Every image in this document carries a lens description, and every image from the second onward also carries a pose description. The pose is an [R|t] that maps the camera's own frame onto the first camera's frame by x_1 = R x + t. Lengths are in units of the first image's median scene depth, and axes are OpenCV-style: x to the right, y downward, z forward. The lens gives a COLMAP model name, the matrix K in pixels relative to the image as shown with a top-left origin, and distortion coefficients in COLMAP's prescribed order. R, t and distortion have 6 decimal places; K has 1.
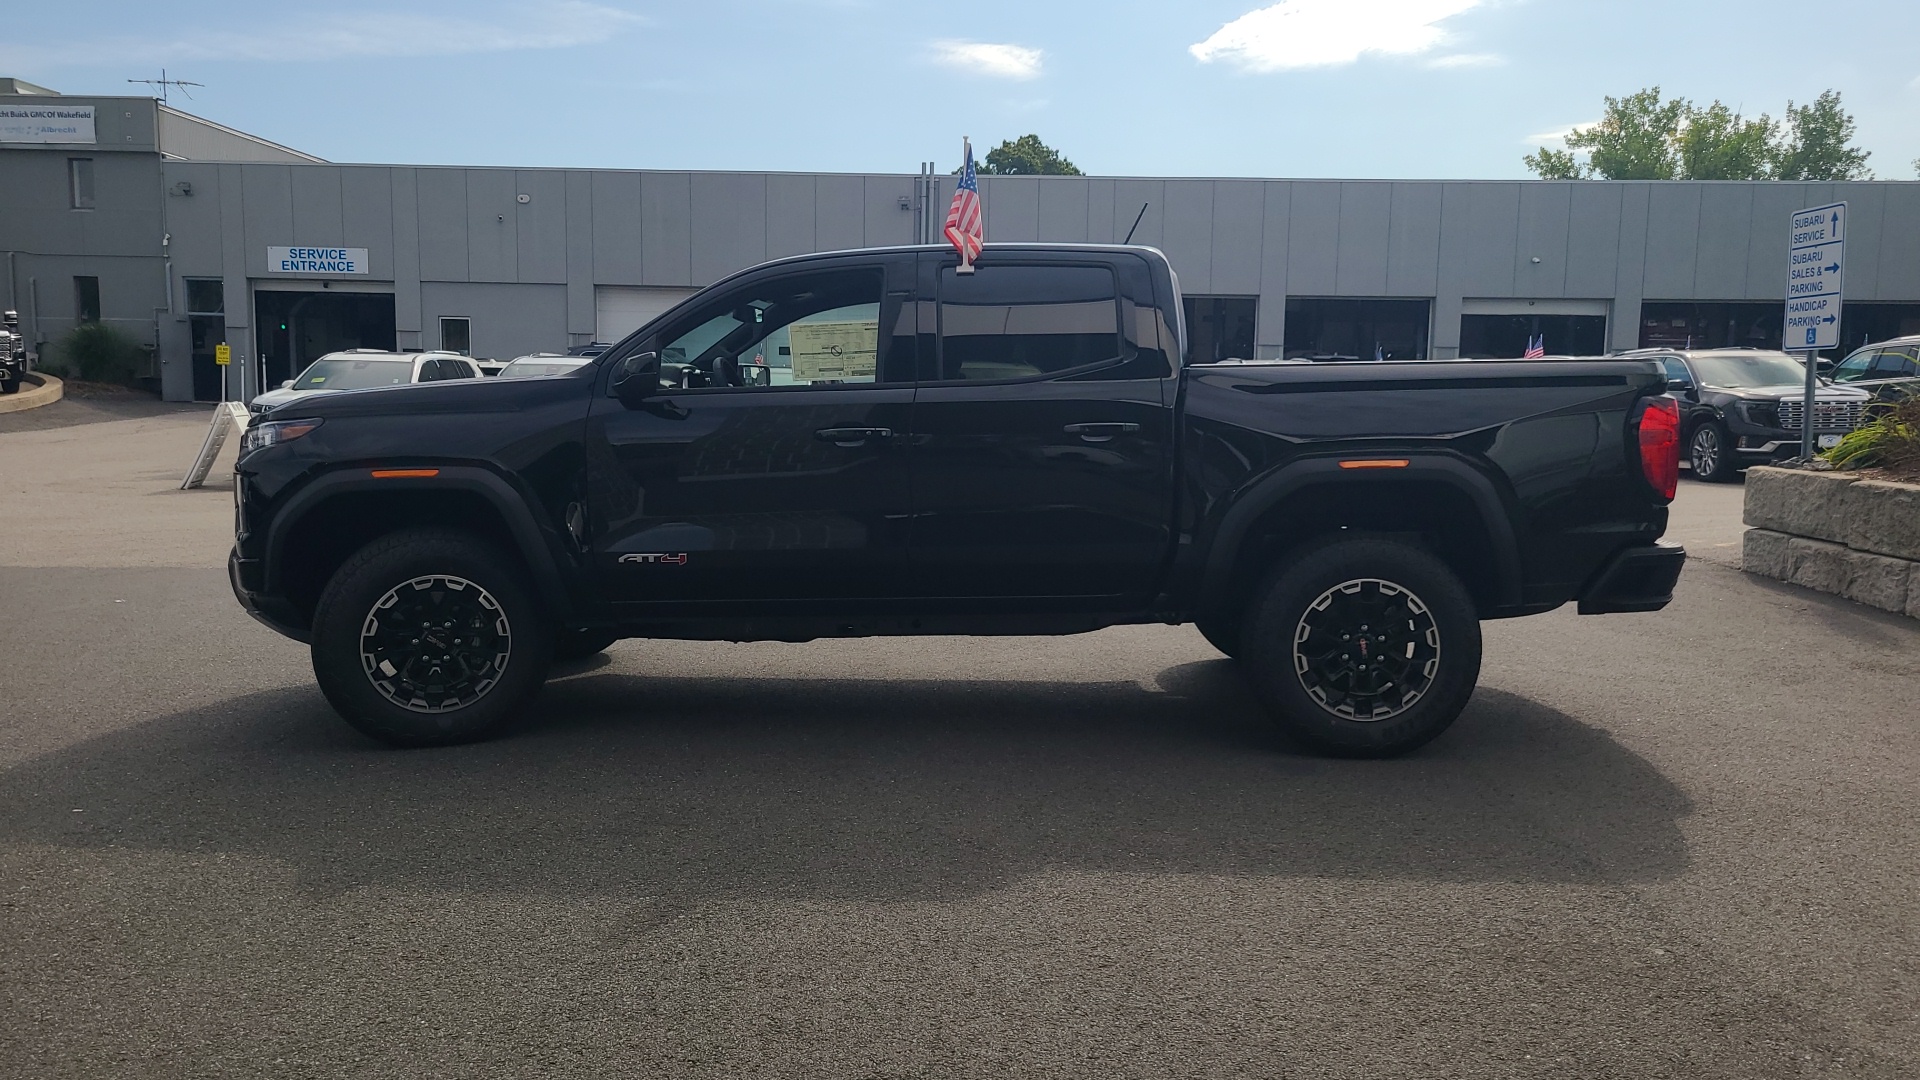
lens RADIAL K [[1437.0, 0, 948.3], [0, 1437.0, 549.4], [0, 0, 1]] dist [0.042828, -0.026446]
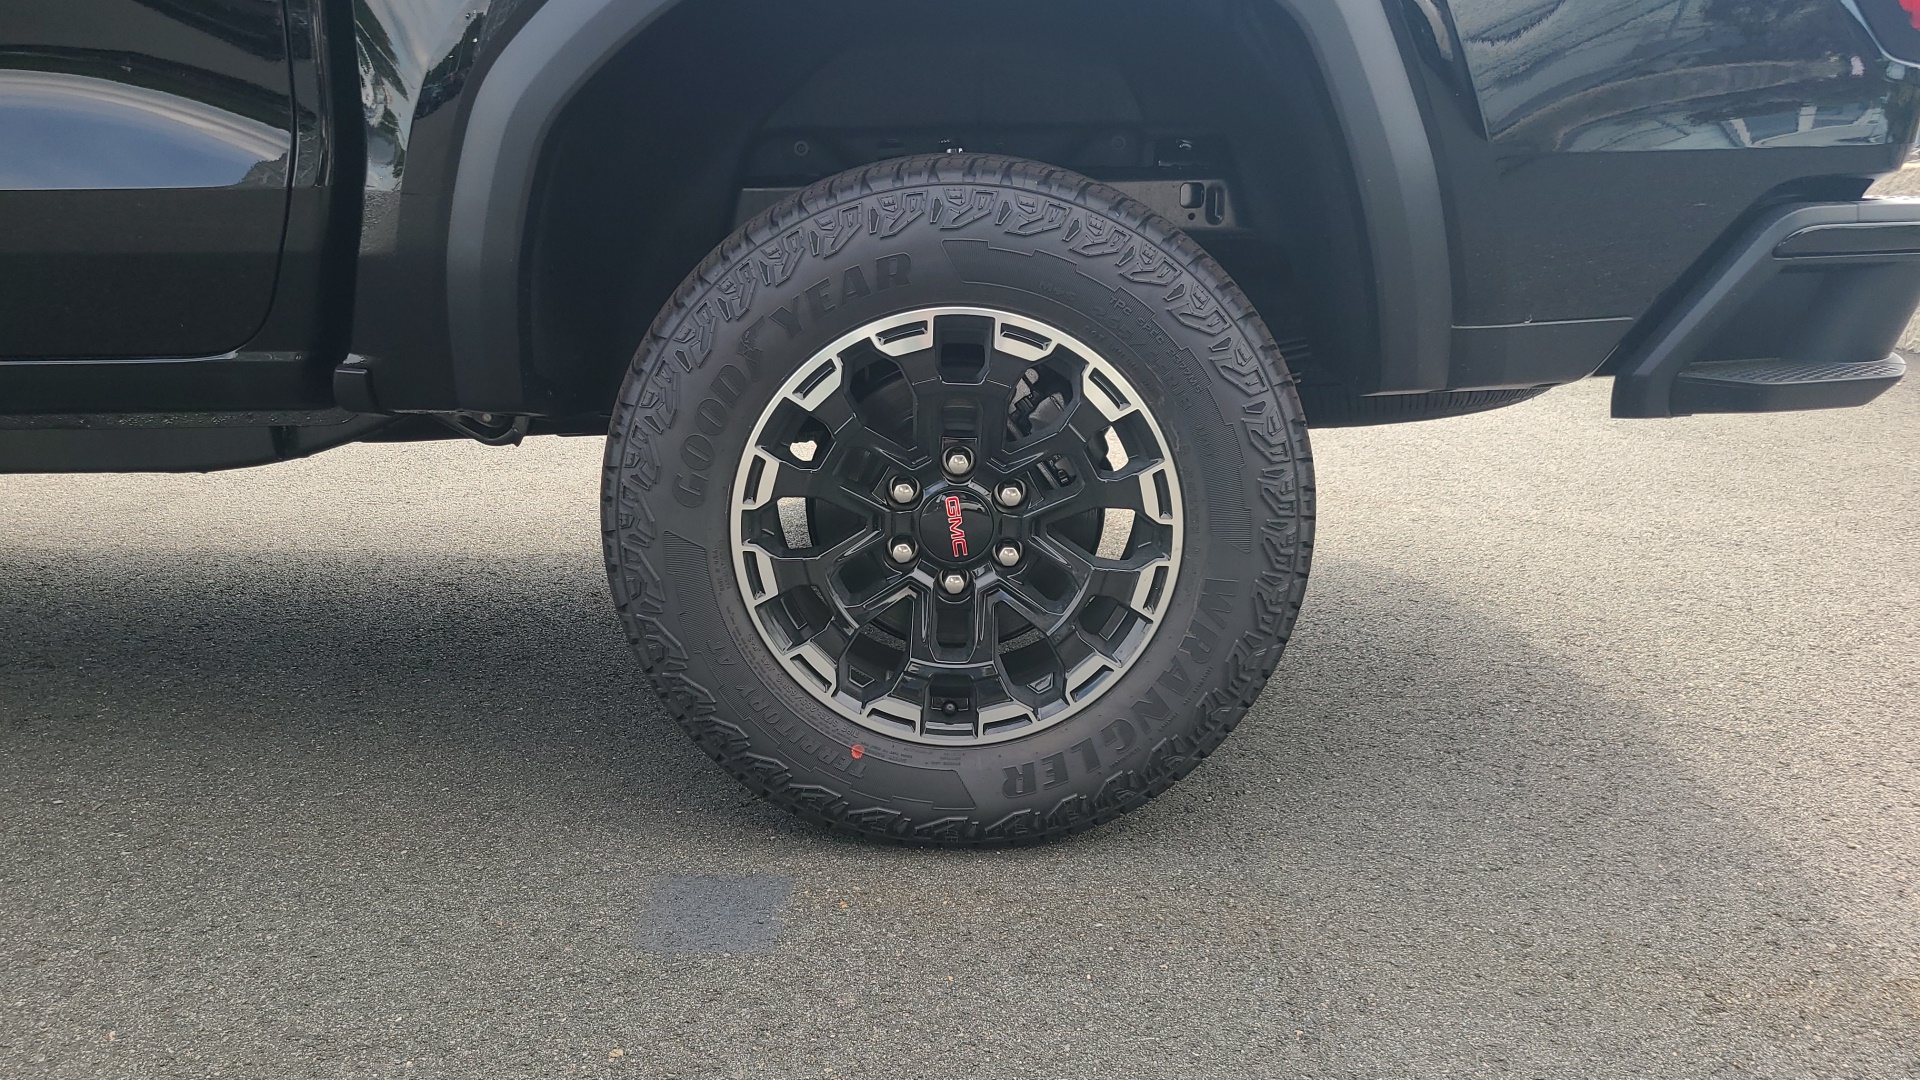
lens RADIAL K [[1437.0, 0, 948.3], [0, 1437.0, 549.4], [0, 0, 1]] dist [0.042828, -0.026446]
pose [[0.999532, -0.002659, 0.030471, 0.278229], [-0.002173, 0.987525, 0.157447, 0.023172], [-0.030510, -0.157440, 0.987057, 0.683751]]
